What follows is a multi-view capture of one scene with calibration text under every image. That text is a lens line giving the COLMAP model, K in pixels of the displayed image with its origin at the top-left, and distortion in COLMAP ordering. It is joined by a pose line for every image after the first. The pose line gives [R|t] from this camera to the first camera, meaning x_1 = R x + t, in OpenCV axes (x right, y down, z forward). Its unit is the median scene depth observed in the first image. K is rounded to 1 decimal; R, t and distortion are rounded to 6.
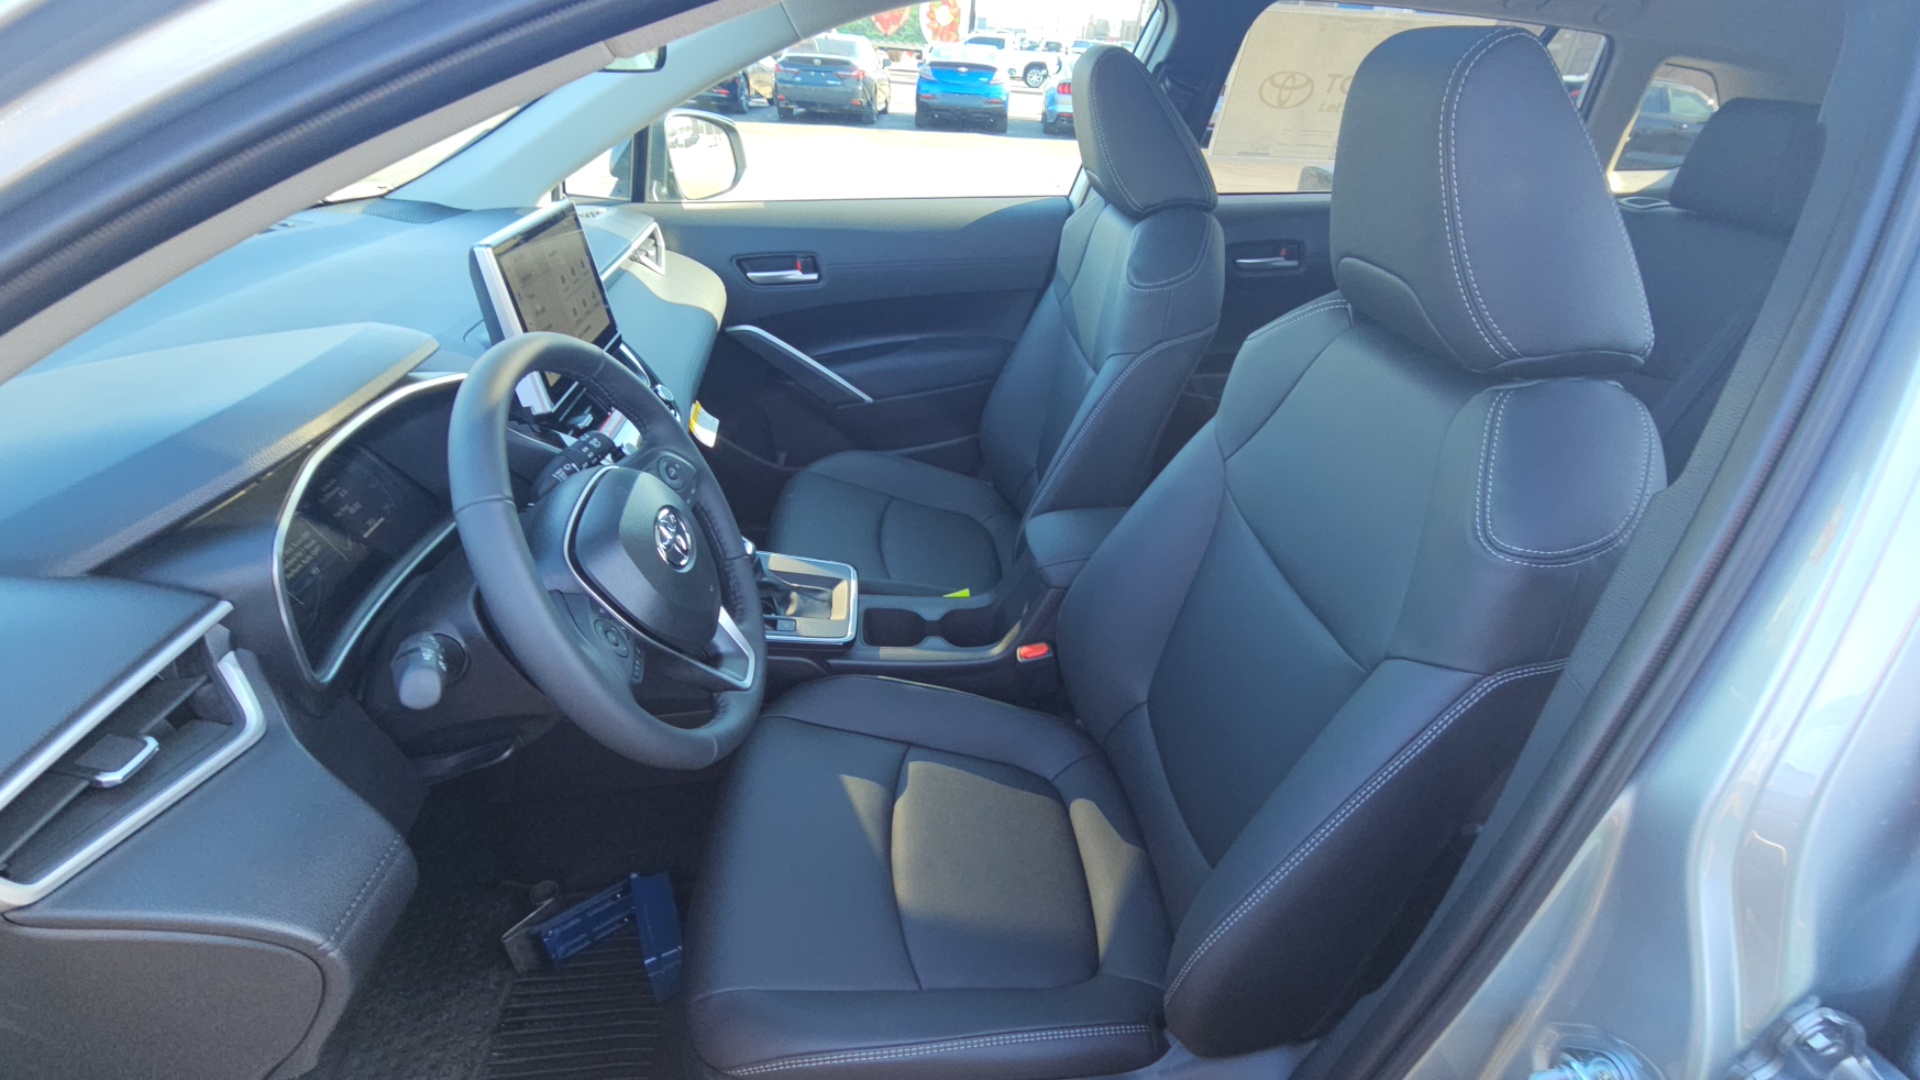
lens RADIAL K [[849.6, 0, 973.7], [0, 849.6, 543.3], [0, 0, 1]] dist [0.006110, -0.004700]
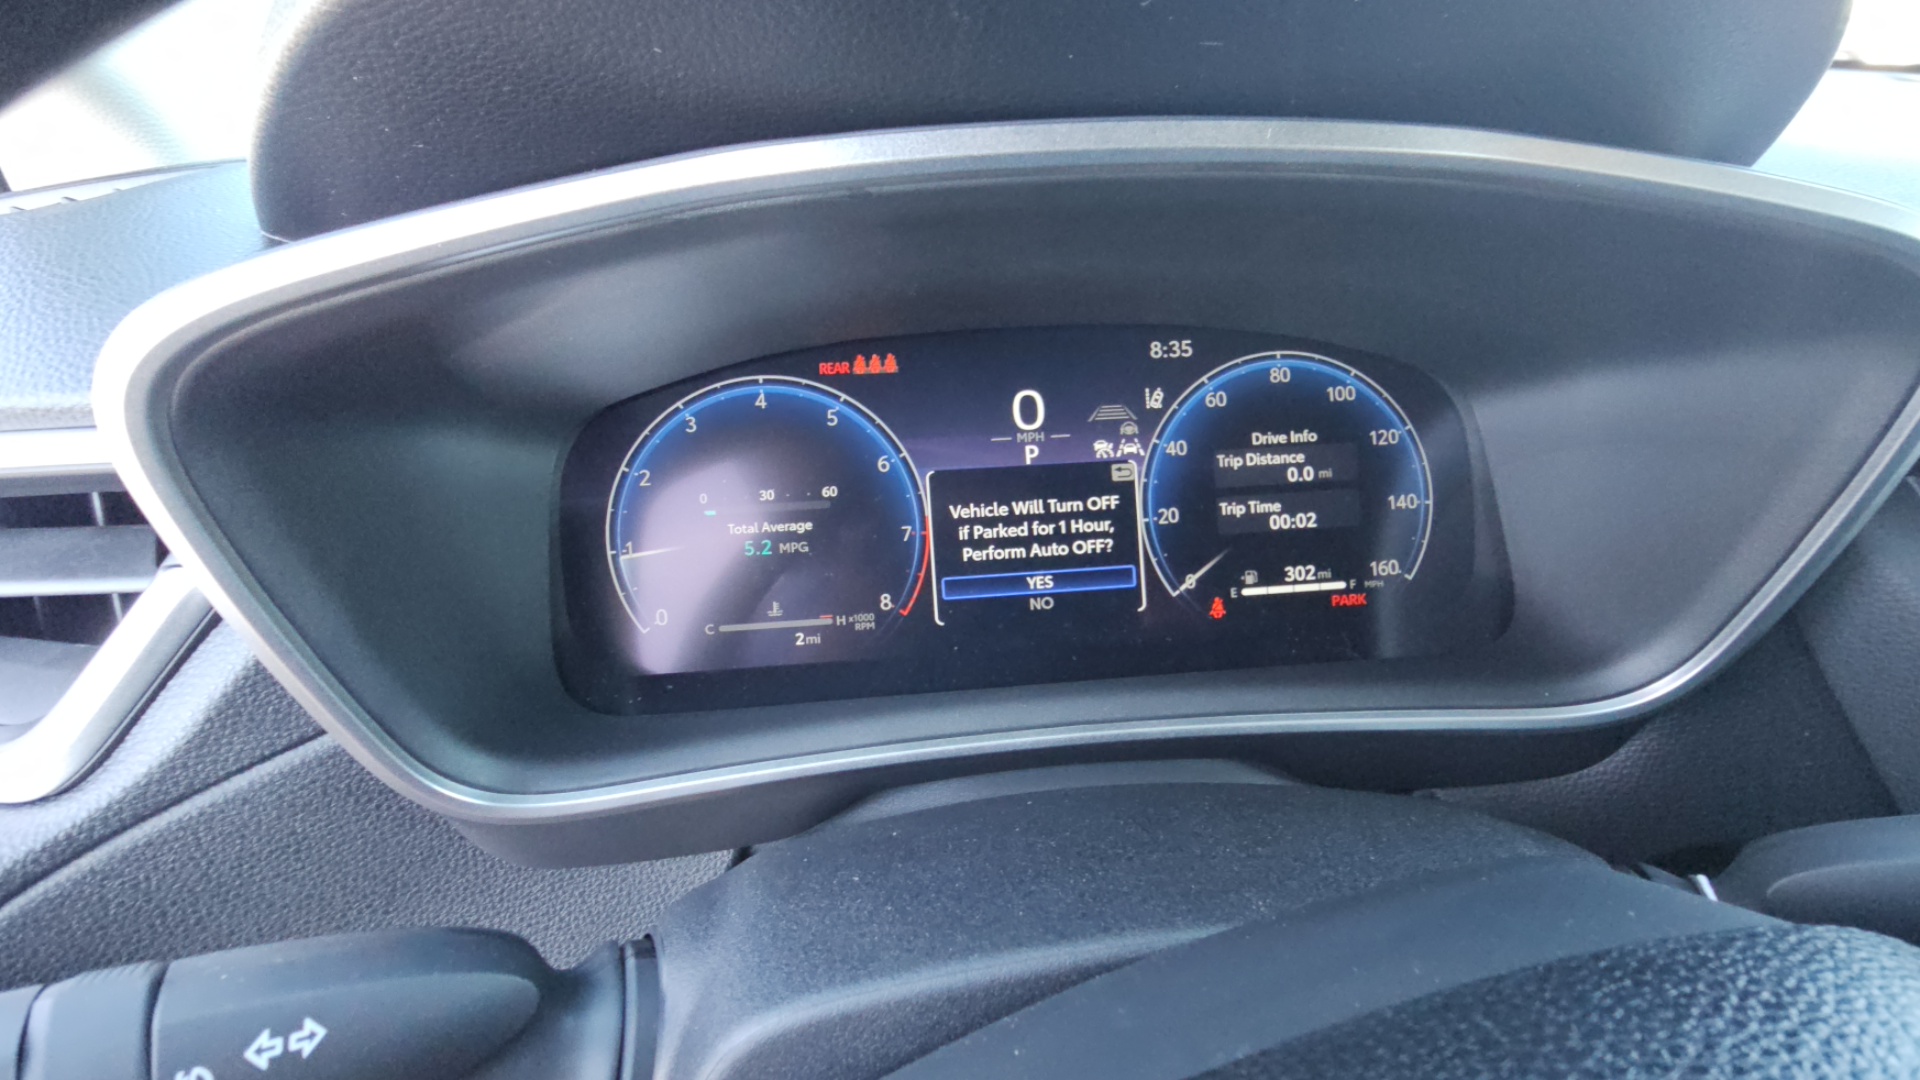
lens RADIAL K [[849.6, 0, 977.3], [0, 849.6, 553.1], [0, 0, 1]] dist [0.006110, -0.004700]
pose [[0.007481, 0.448571, -0.893716, -0.300636], [-0.495414, 0.778010, 0.386349, -0.079994], [0.868625, 0.439869, 0.228048, 0.613754]]
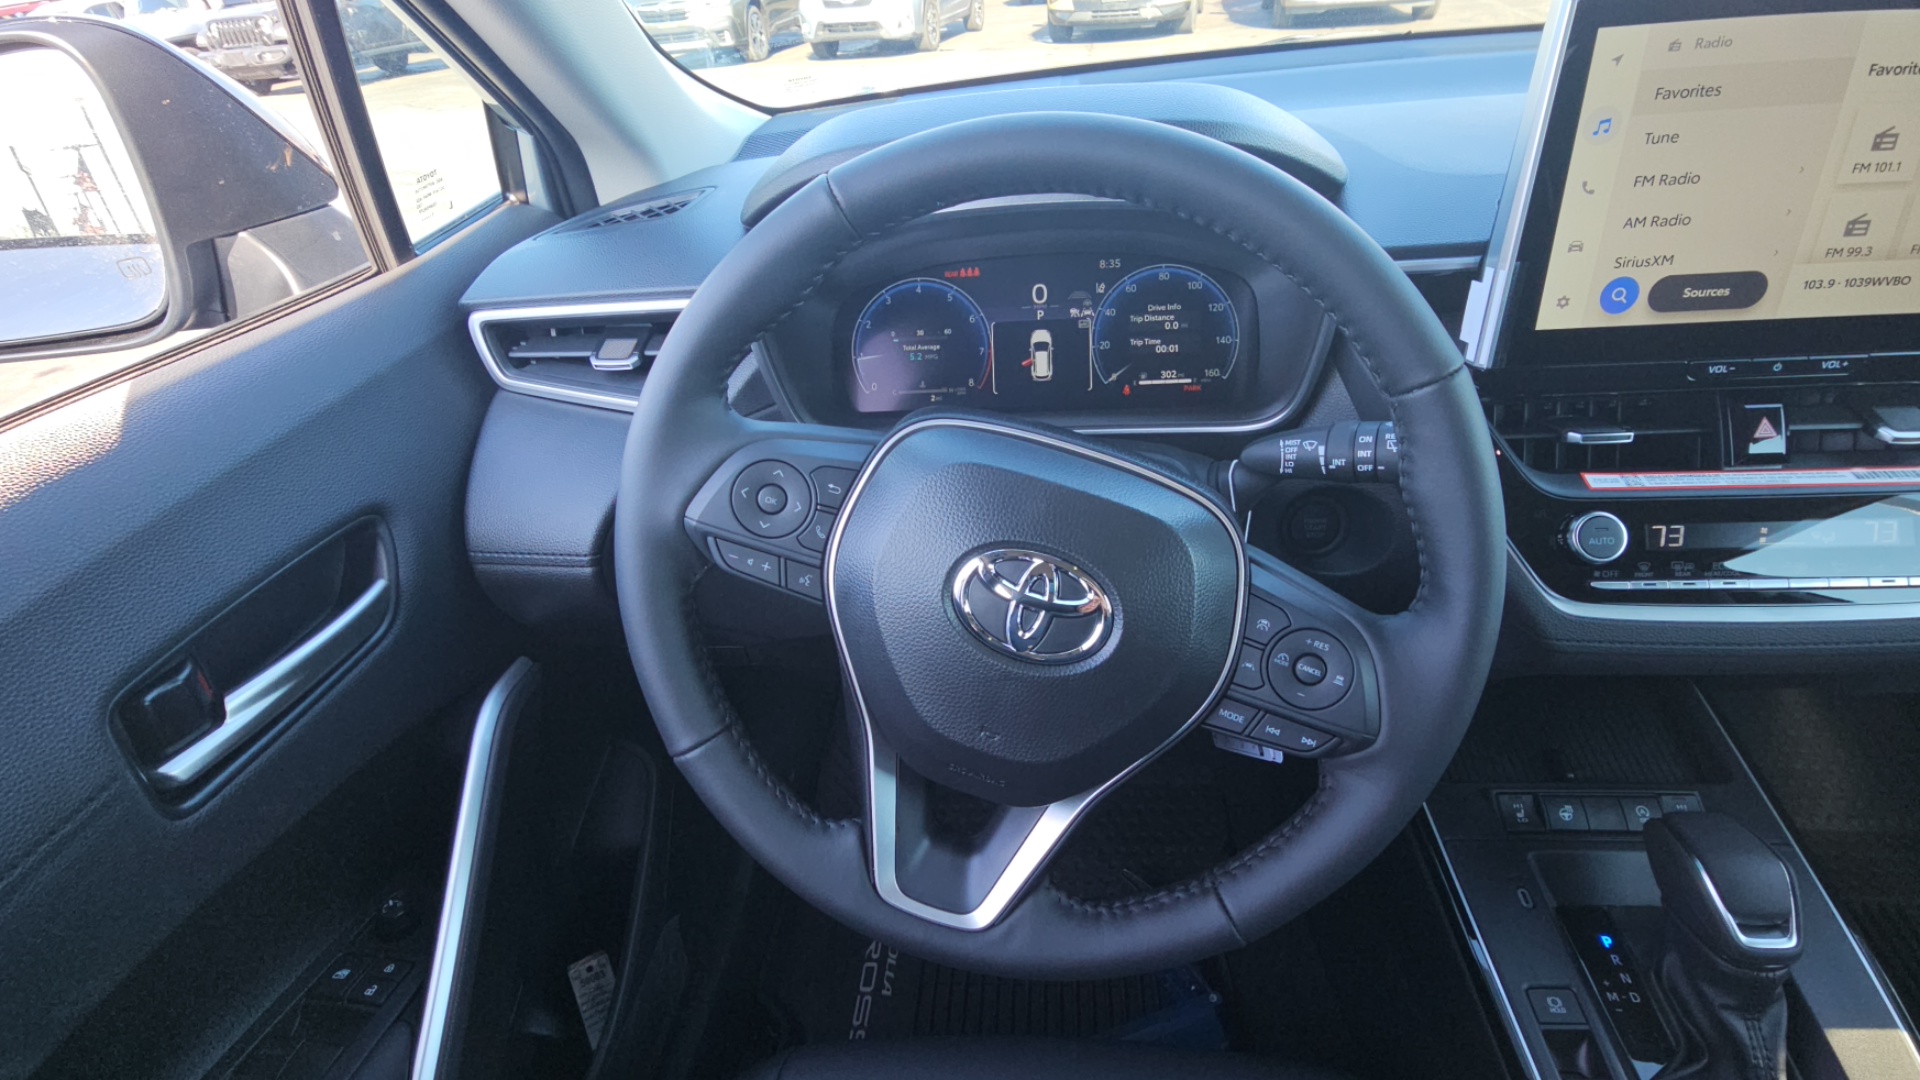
lens RADIAL K [[849.6, 0, 985.9], [0, 849.6, 548.8], [0, 0, 1]] dist [0.006110, -0.004700]
pose [[-0.167723, 0.536790, -0.826877, 0.018724], [-0.443014, 0.708258, 0.549645, -0.198972], [0.880686, 0.458506, 0.119014, 0.648299]]
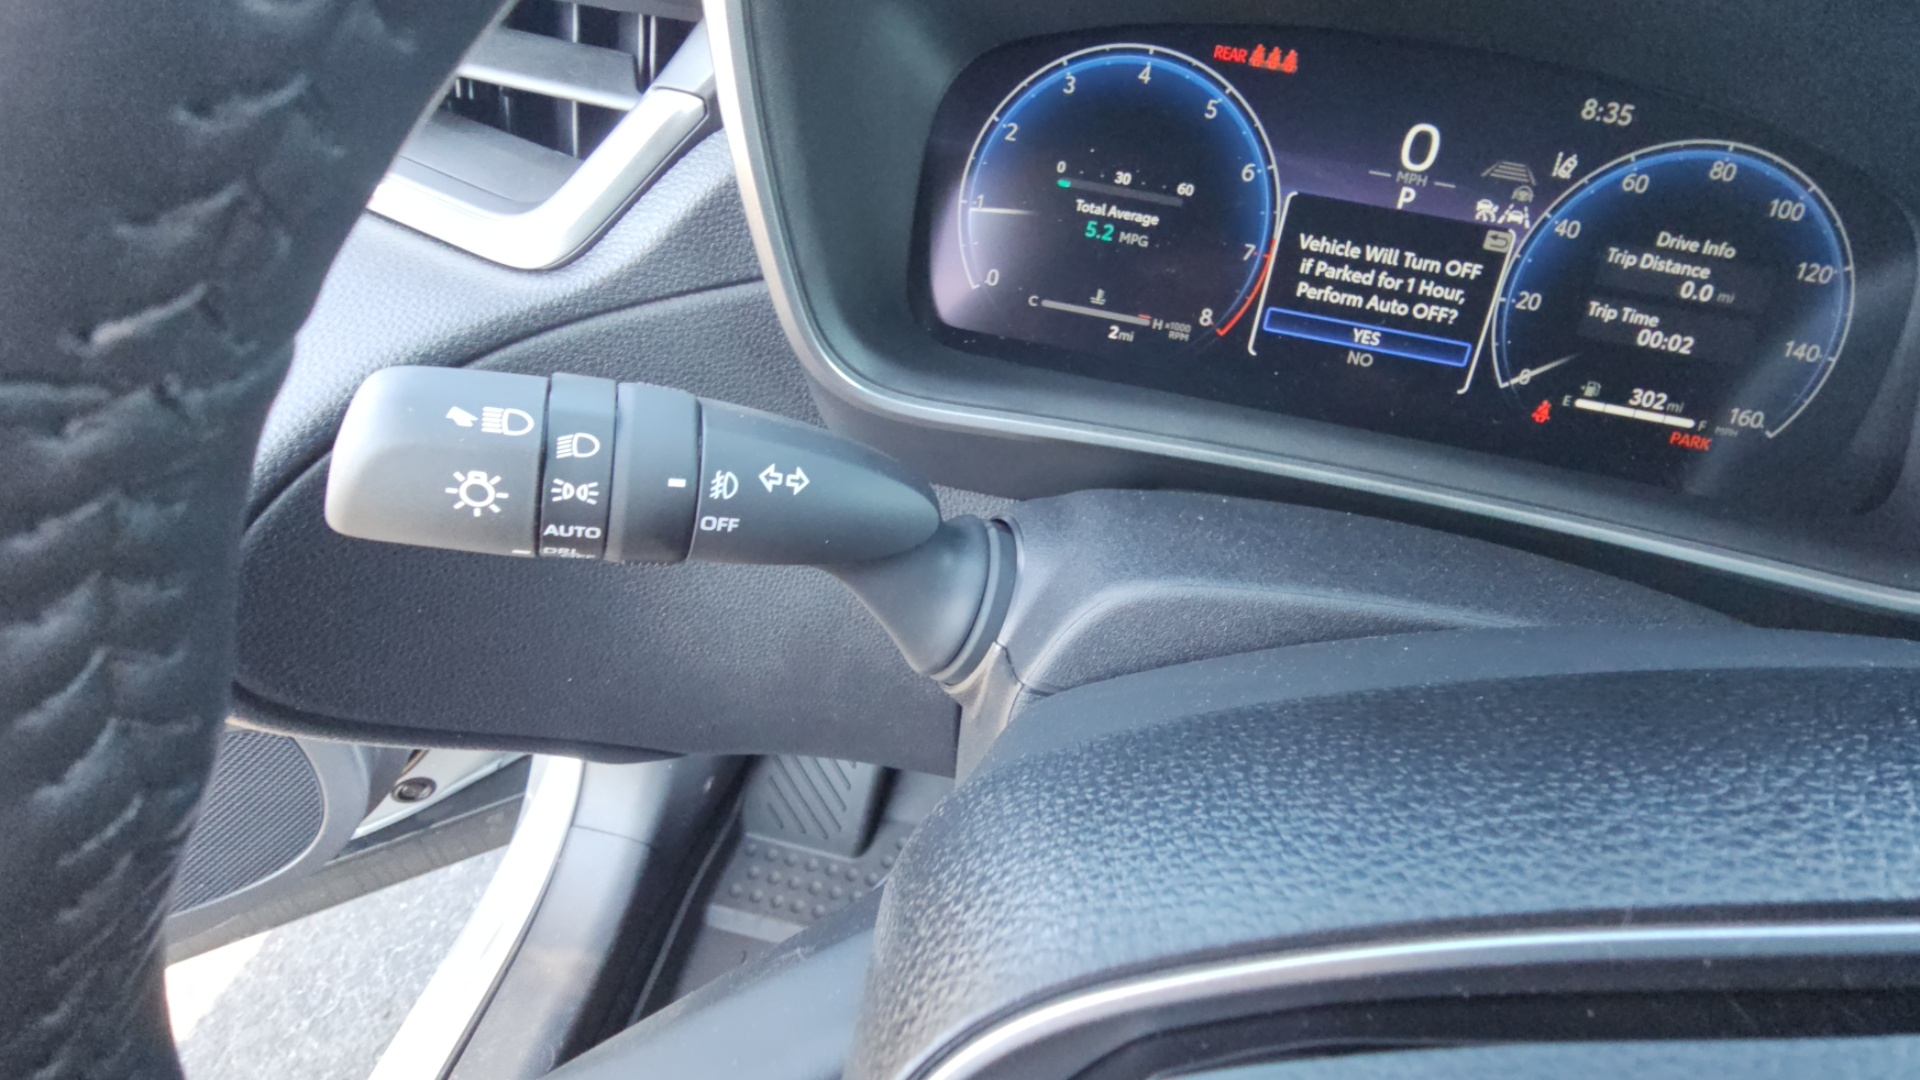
lens RADIAL K [[849.6, 0, 977.8], [0, 849.6, 545.3], [0, 0, 1]] dist [0.006110, -0.004700]
pose [[-0.270987, 0.601876, -0.751206, -0.268940], [-0.588631, 0.513870, 0.624060, -0.038109], [0.761630, 0.611295, 0.215031, 0.587936]]
